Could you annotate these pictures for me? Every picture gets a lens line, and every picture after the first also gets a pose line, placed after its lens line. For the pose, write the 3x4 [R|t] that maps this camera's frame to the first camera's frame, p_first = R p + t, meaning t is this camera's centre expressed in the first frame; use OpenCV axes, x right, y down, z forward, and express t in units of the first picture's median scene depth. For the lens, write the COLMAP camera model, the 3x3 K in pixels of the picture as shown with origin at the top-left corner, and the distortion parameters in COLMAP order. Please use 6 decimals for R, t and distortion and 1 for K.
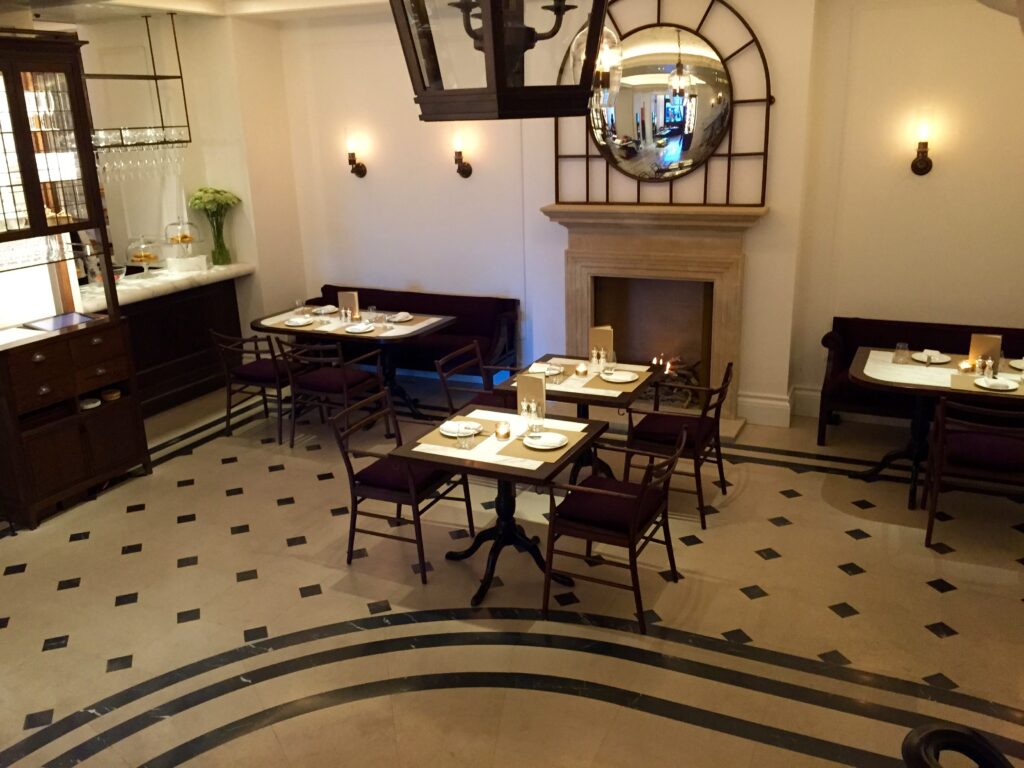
lens RADIAL K [[885.1, 0, 509.7], [0, 885.1, 384.4], [0, 0, 1]] dist [0.069426, -0.089164]
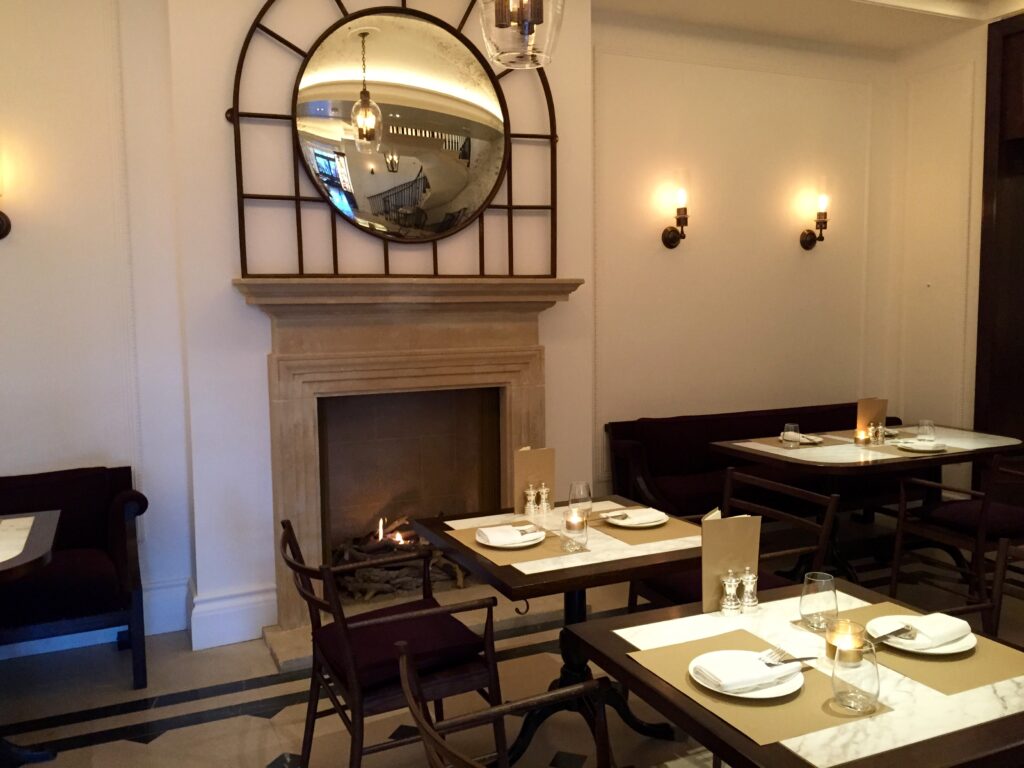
lens RADIAL K [[885.1, 0, 512.6], [0, 885.1, 381.7], [0, 0, 1]] dist [0.069426, -0.089164]
pose [[0.641384, -0.049366, 0.765630, -0.293794], [0.221667, 0.967292, -0.123326, -0.033679], [-0.734500, 0.248814, 0.631349, 0.568538]]
